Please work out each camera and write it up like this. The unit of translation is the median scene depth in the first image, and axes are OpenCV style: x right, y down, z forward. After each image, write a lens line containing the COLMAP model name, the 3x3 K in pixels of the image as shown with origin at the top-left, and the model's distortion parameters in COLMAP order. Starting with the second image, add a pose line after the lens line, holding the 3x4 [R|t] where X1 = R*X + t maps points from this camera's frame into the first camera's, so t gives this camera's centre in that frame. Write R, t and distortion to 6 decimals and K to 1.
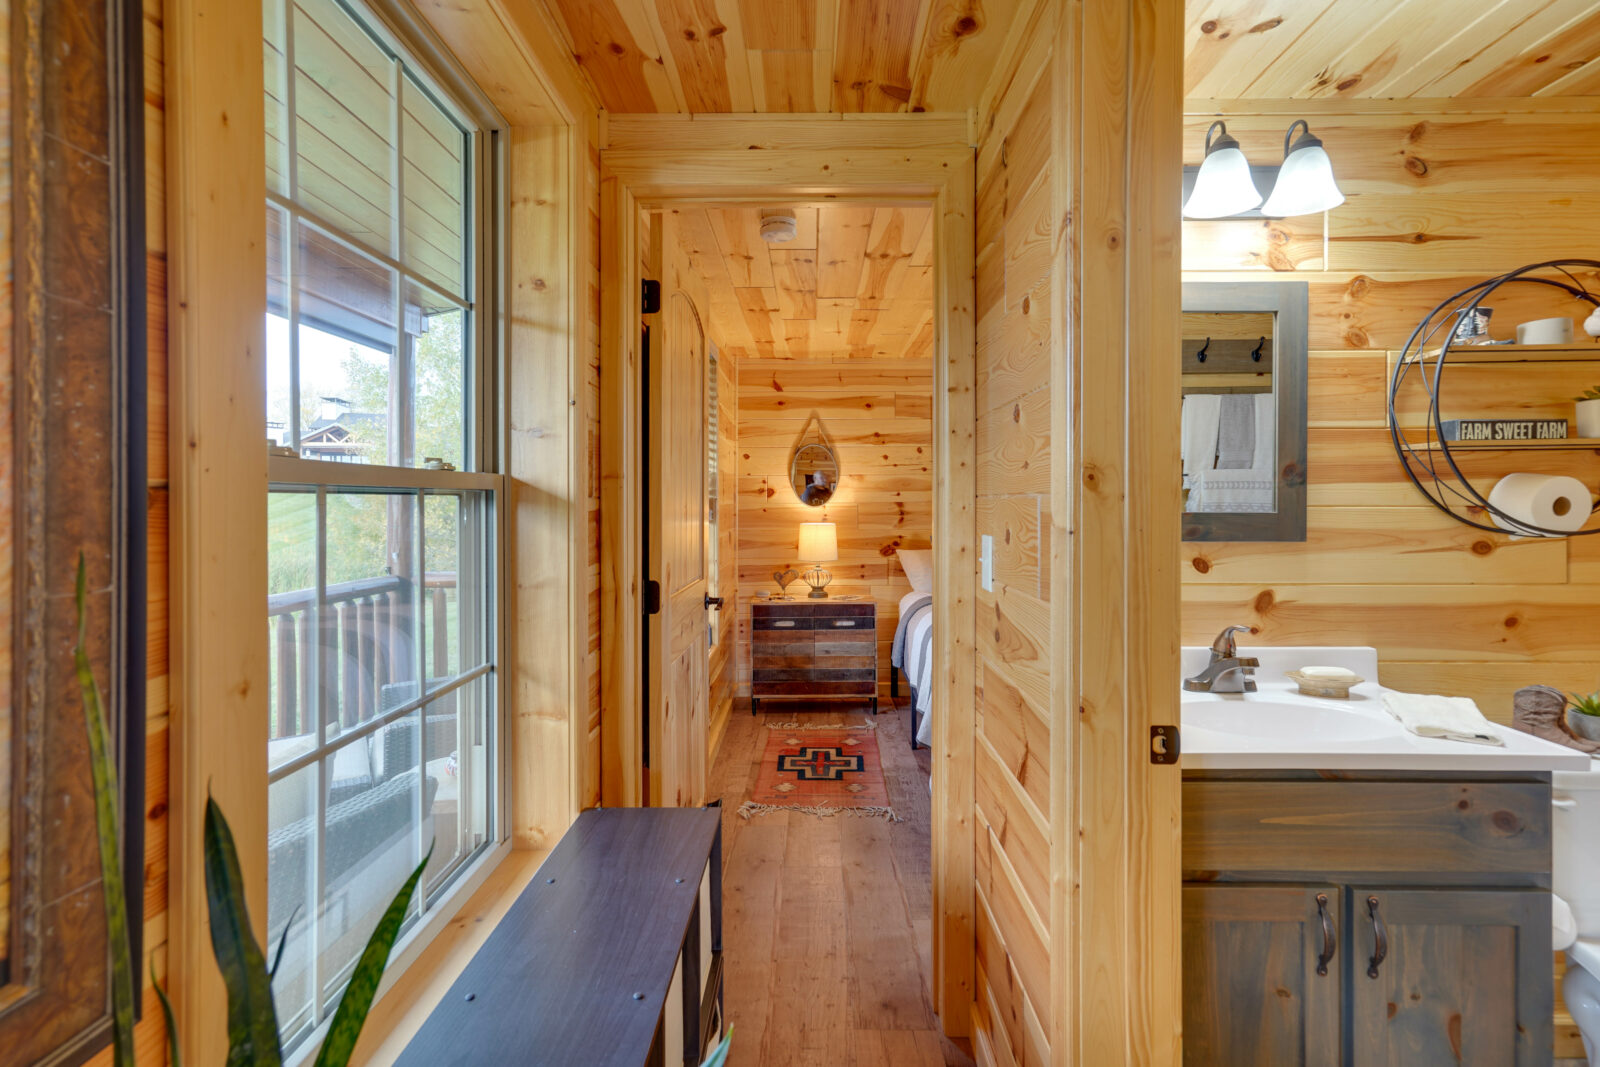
lens RADIAL K [[701.7, 0, 798.8], [0, 701.7, 503.1], [0, 0, 1]] dist [0.003017, 0.000022]
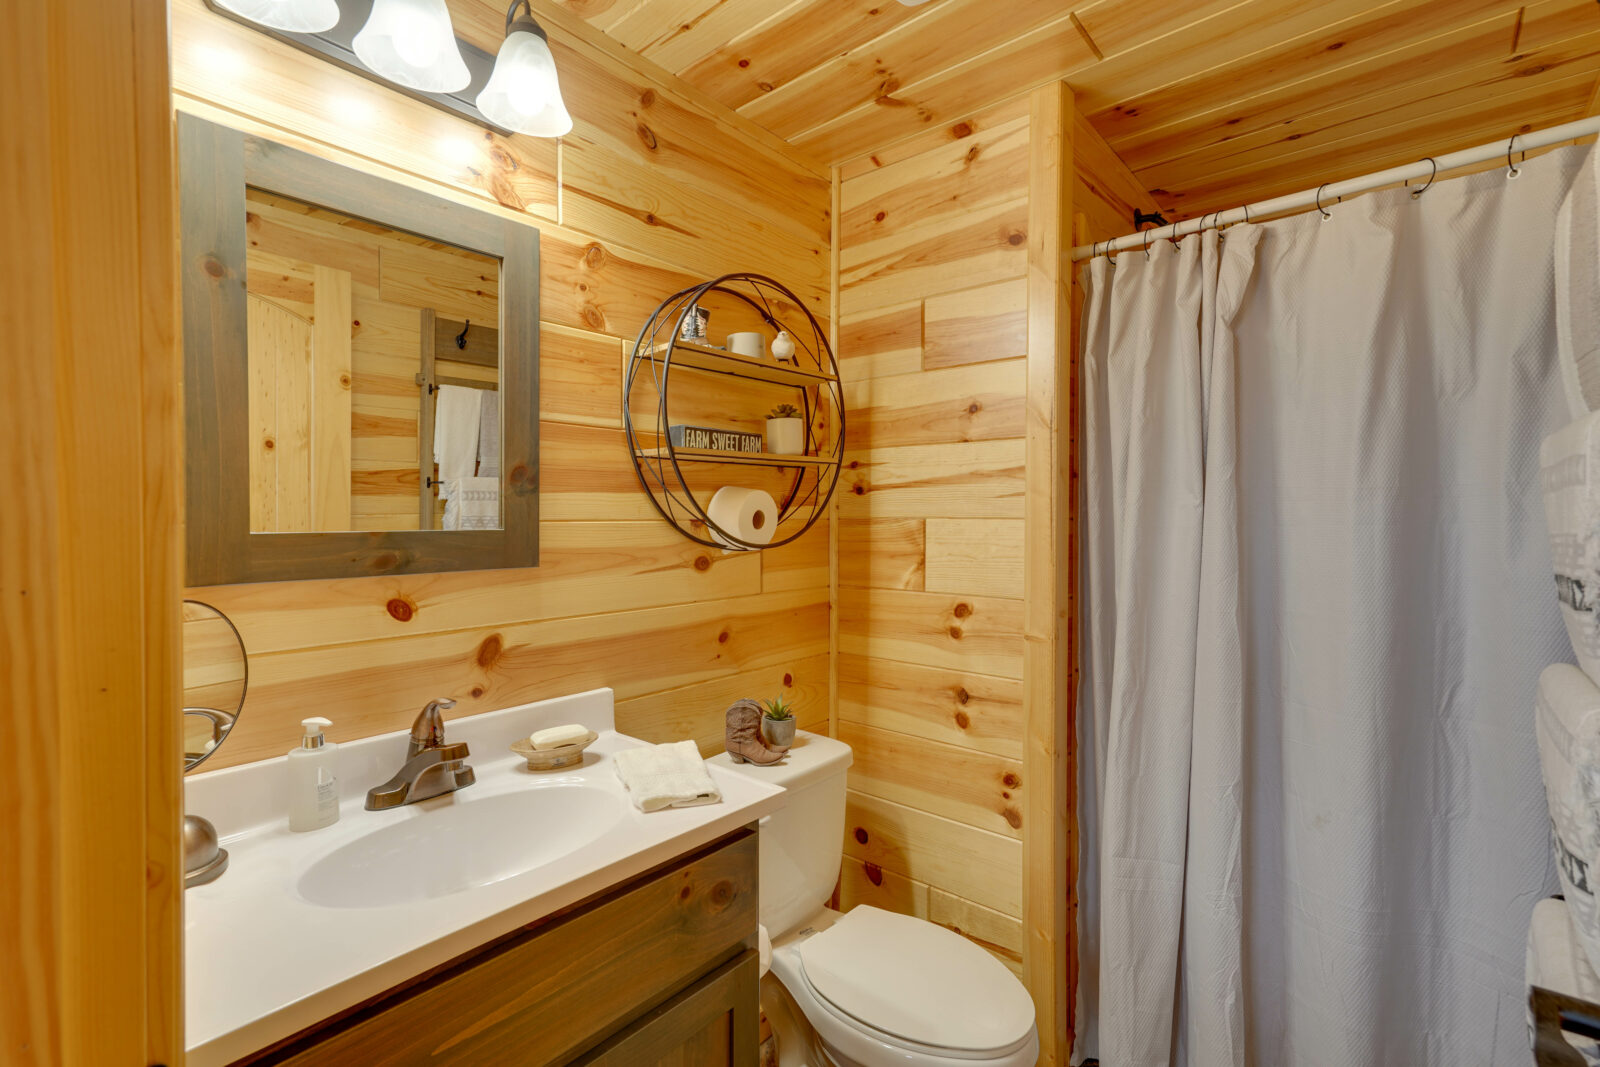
lens RADIAL K [[908.2, 0, 788.8], [0, 908.2, 535.8], [0, 0, 1]] dist [0.003163, 0.059640]
pose [[0.648425, -0.016553, 0.761099, 0.126034], [0.000736, 0.999777, 0.021117, -0.000131], [-0.761278, -0.013133, 0.648292, 0.129180]]
